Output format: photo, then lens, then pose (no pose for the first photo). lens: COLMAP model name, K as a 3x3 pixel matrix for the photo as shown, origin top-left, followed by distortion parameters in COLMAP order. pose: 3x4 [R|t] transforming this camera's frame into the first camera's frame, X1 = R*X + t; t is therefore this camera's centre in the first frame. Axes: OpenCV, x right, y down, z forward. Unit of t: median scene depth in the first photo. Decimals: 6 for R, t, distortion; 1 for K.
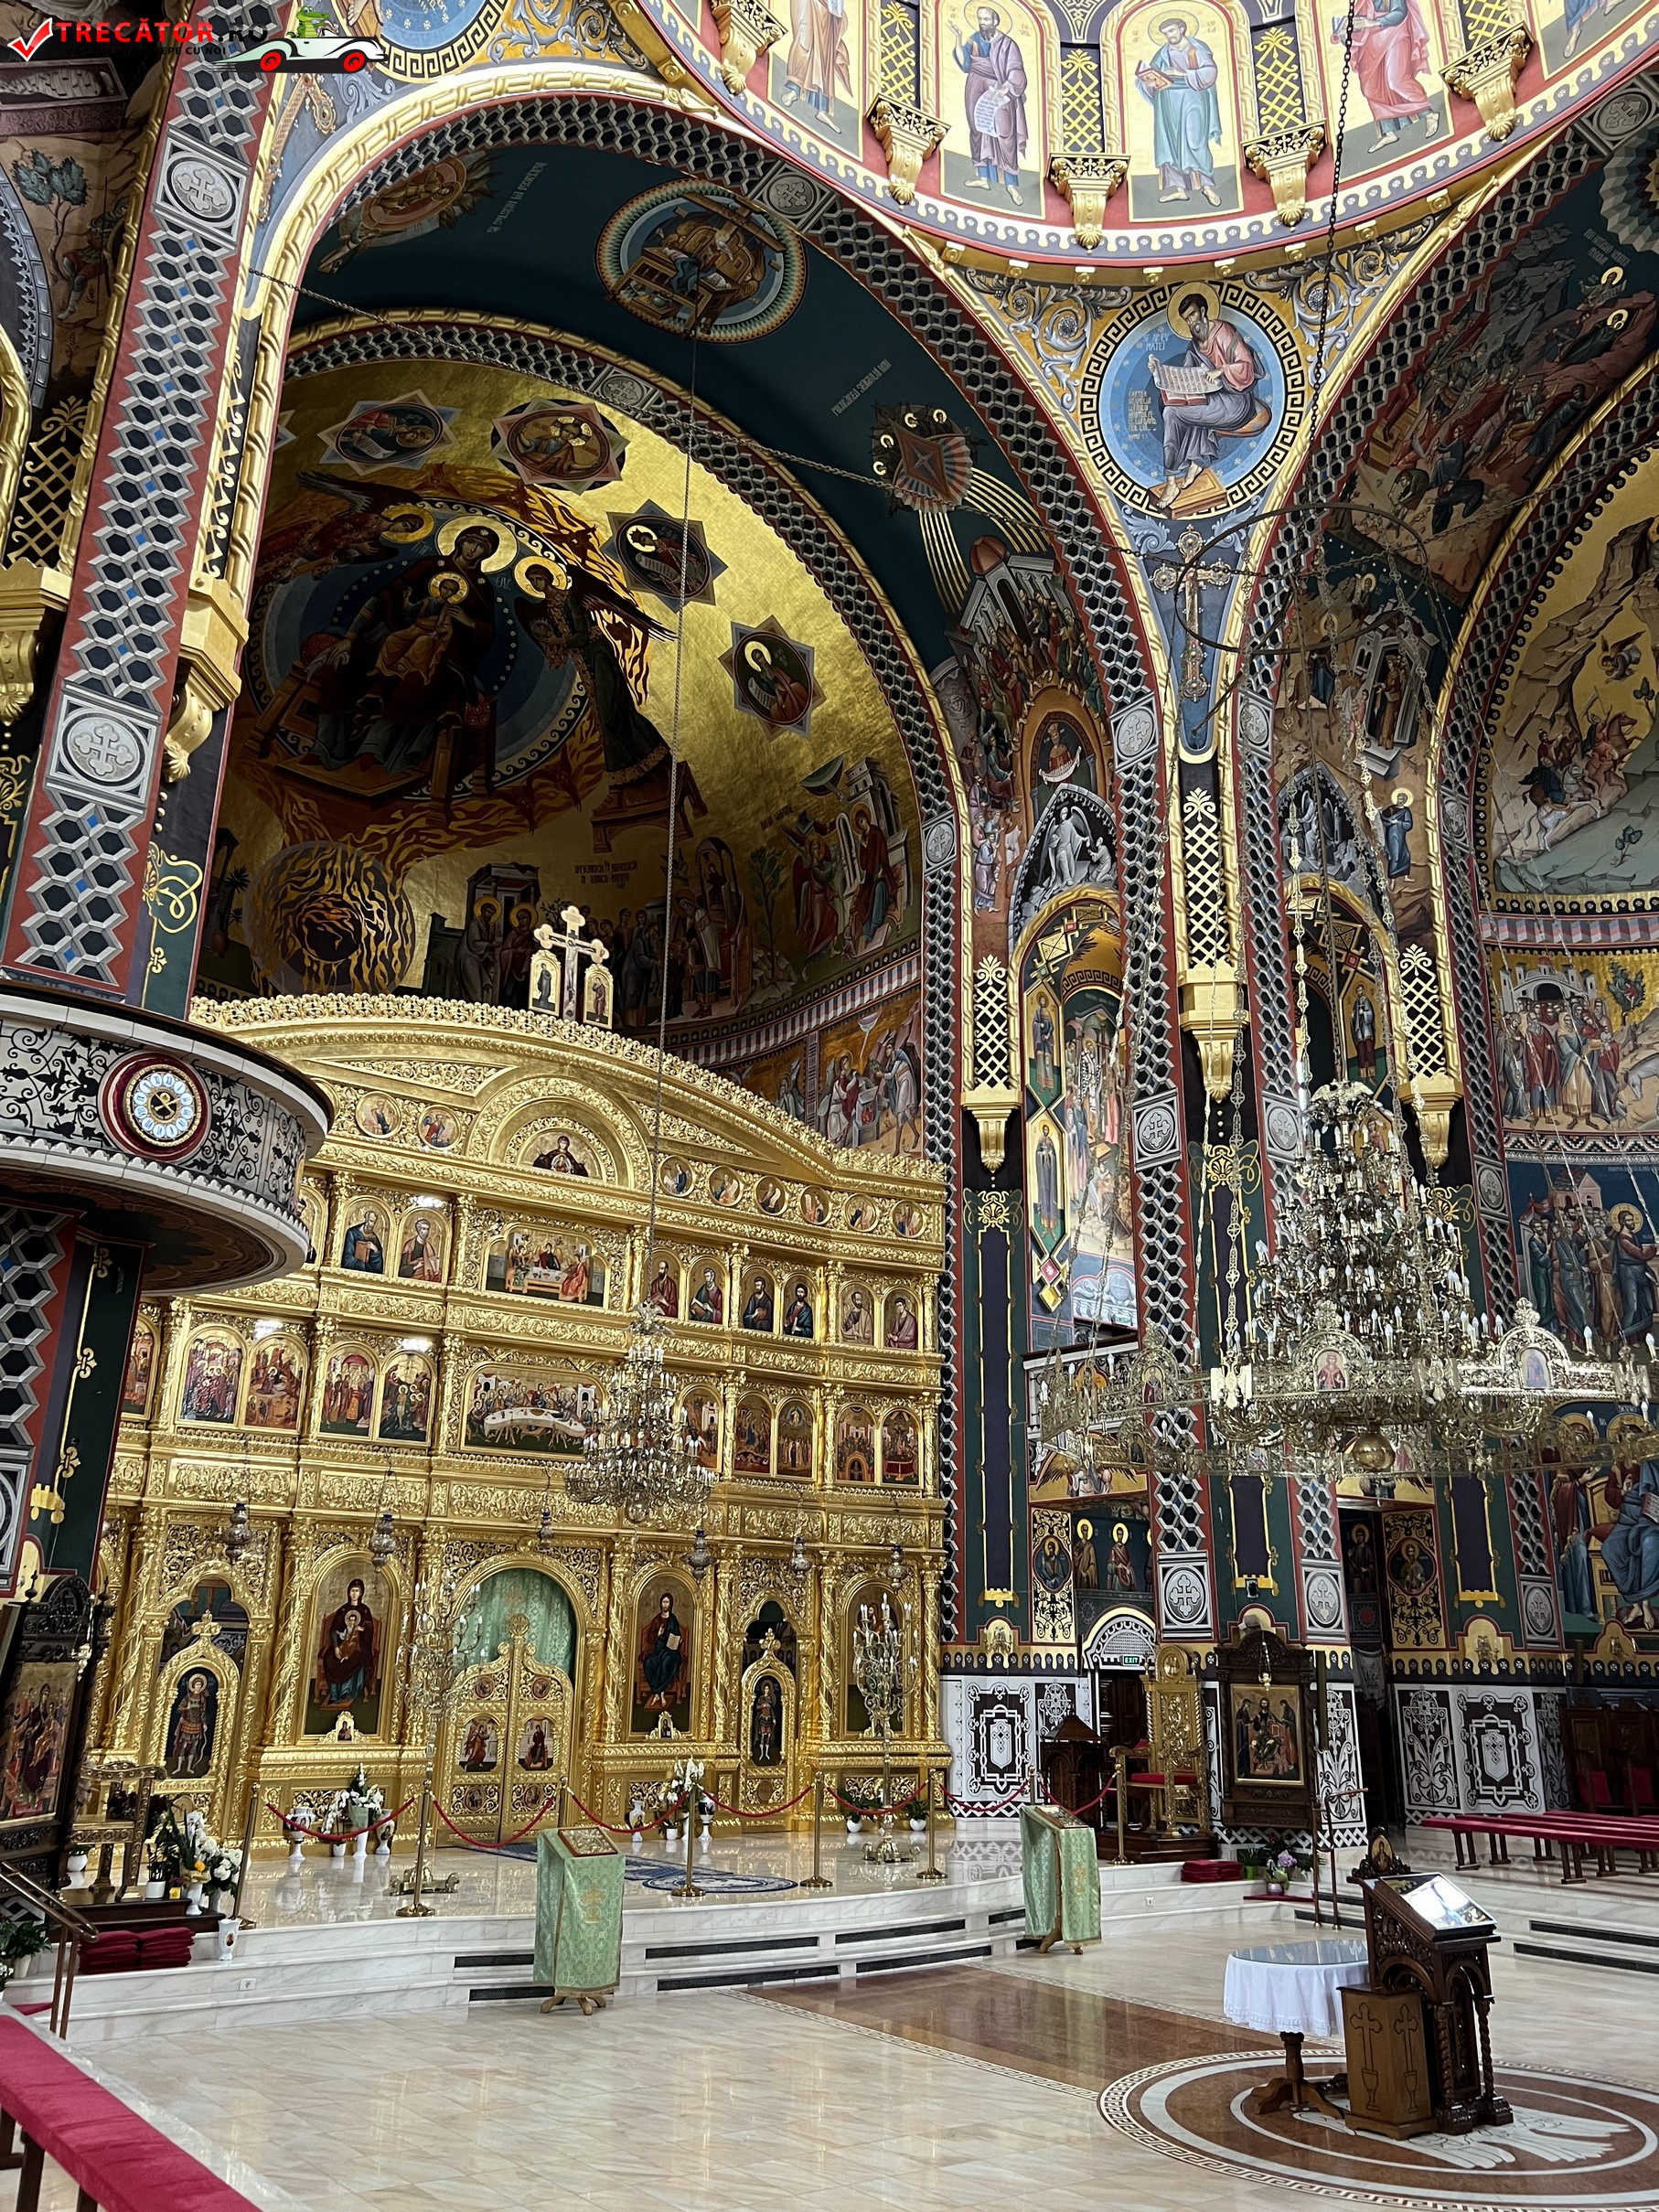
lens RADIAL K [[1671.4, 0, 831.8], [0, 1671.4, 1104.8], [0, 0, 1]] dist [0.042009, -0.041000]
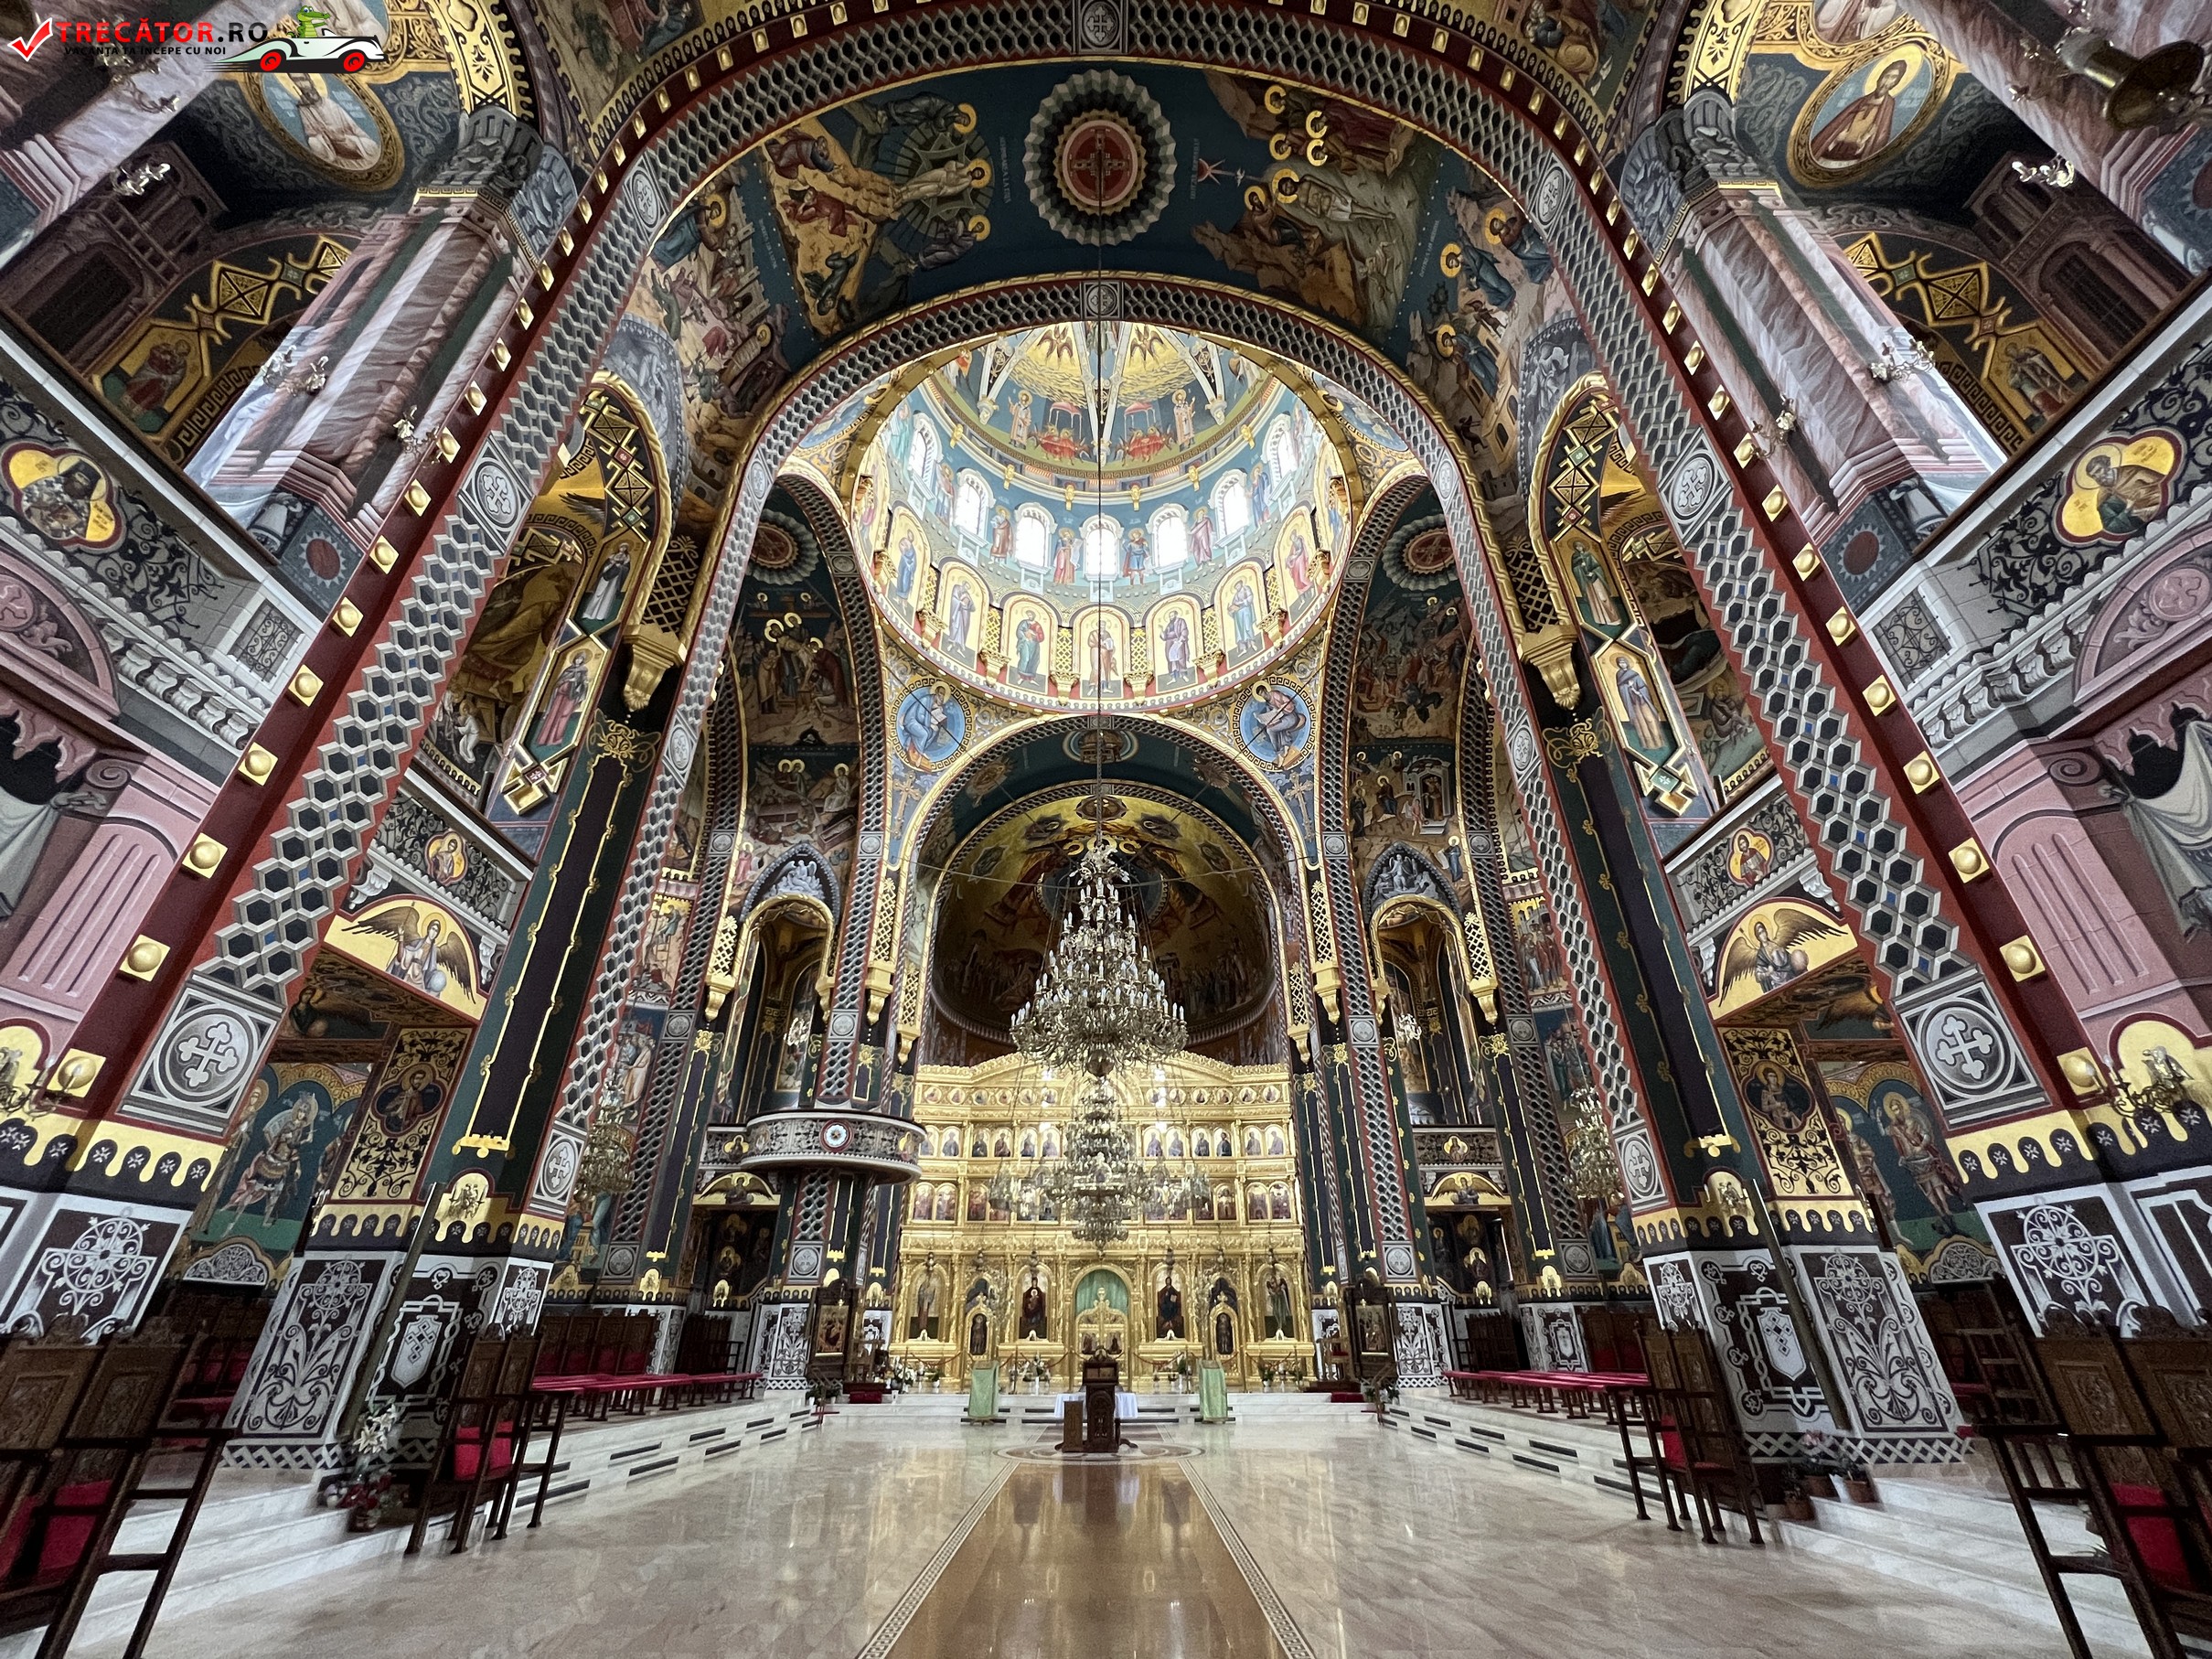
lens RADIAL K [[886.3, 0, 1108.5], [0, 886.3, 835.0], [0, 0, 1]] dist [-0.000483, 0.001018]
pose [[0.803550, -0.311469, -0.507242, 0.633358], [0.206097, 0.945042, -0.253809, -0.002404], [0.558419, 0.099407, 0.823581, -0.146455]]
